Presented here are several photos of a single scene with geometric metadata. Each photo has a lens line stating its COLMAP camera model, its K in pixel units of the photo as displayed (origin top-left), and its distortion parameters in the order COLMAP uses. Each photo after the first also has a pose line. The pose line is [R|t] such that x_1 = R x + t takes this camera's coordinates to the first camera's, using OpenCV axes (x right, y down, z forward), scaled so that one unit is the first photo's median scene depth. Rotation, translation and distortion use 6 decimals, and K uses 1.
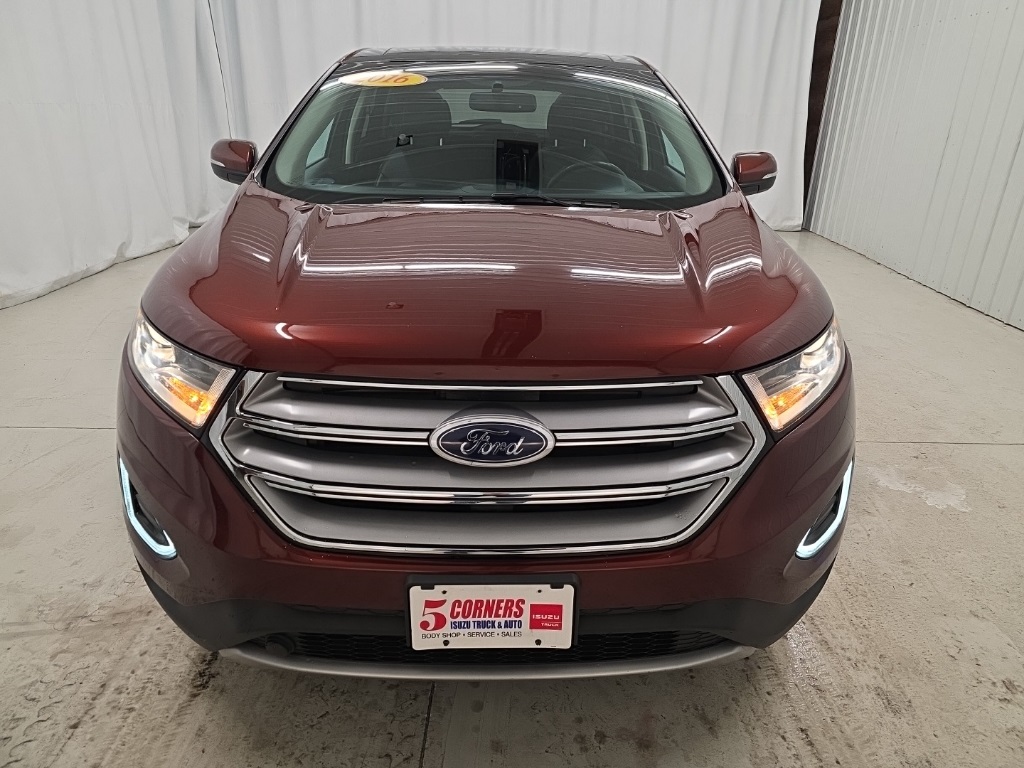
lens RADIAL K [[685.7, 0, 512.0], [0, 685.7, 384.0], [0, 0, 1]] dist [0.034286, -0.021817]
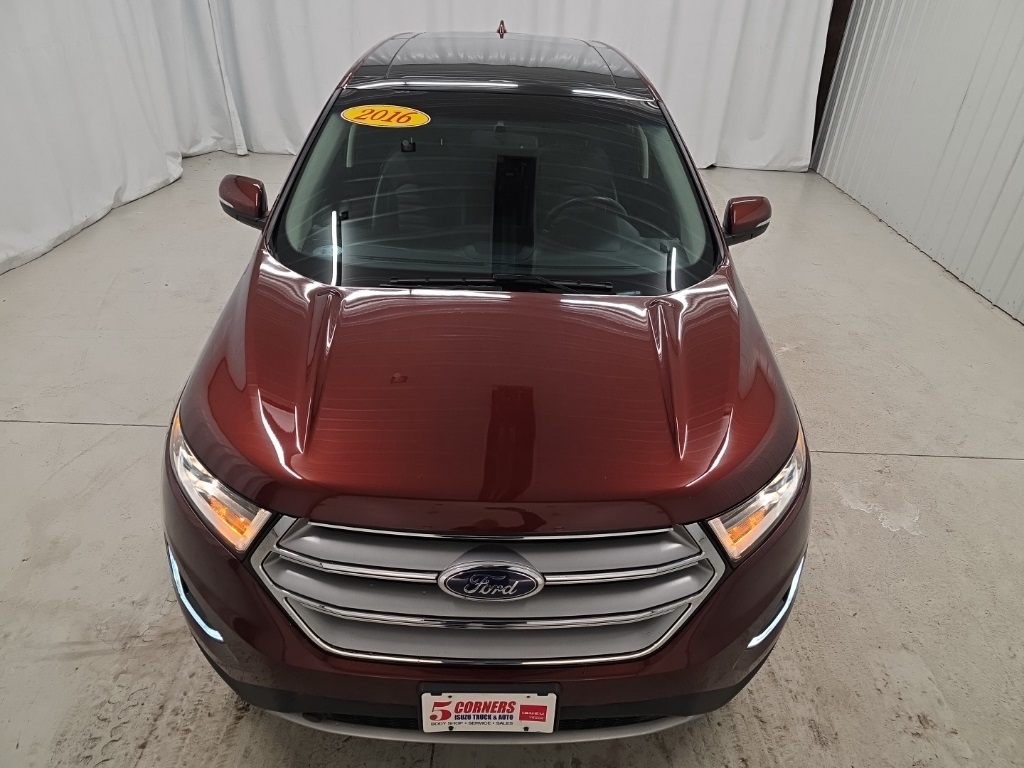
lens RADIAL K [[690.4, 0, 503.9], [0, 690.4, 385.9], [0, 0, 1]] dist [0.020339, -0.003601]
pose [[0.999819, 0.018739, -0.003183, -0.007041], [-0.017928, 0.985354, 0.169573, -0.339975], [0.006314, -0.169486, 0.985512, -0.087773]]
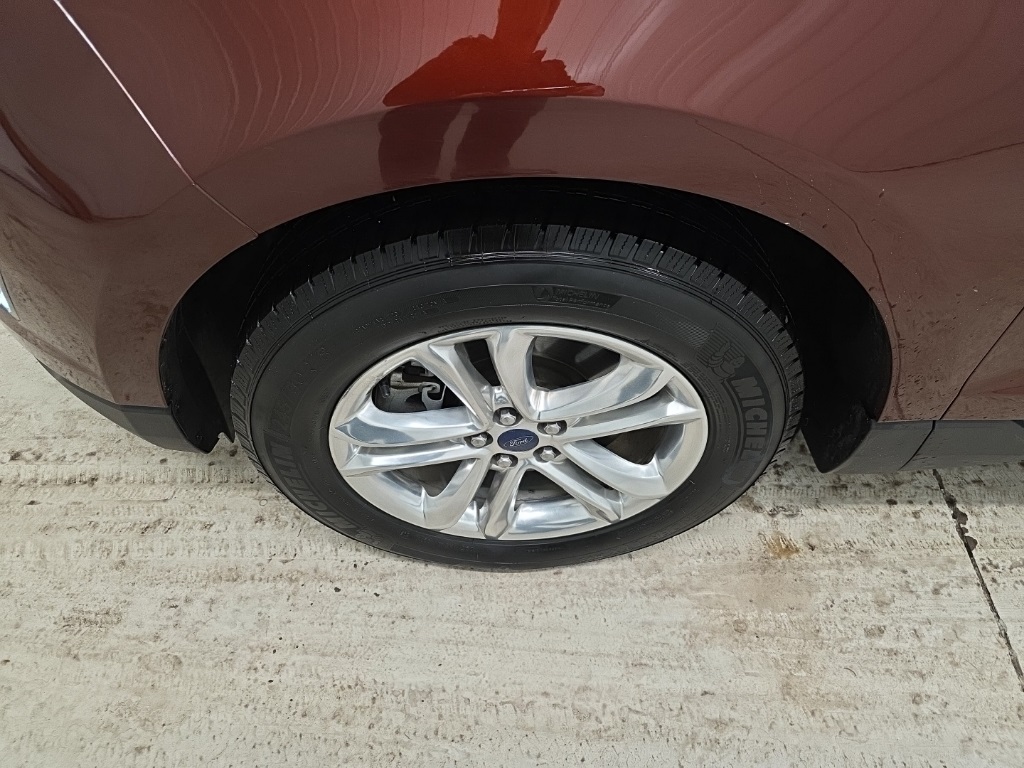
lens RADIAL K [[690.4, 0, 503.9], [0, 690.4, 385.9], [0, 0, 1]] dist [0.020339, -0.003601]
pose [[-0.007920, 0.778616, -0.627451, 0.793678], [-0.407611, 0.570461, 0.713041, -0.261035], [0.913122, 0.261403, 0.312854, 1.129487]]
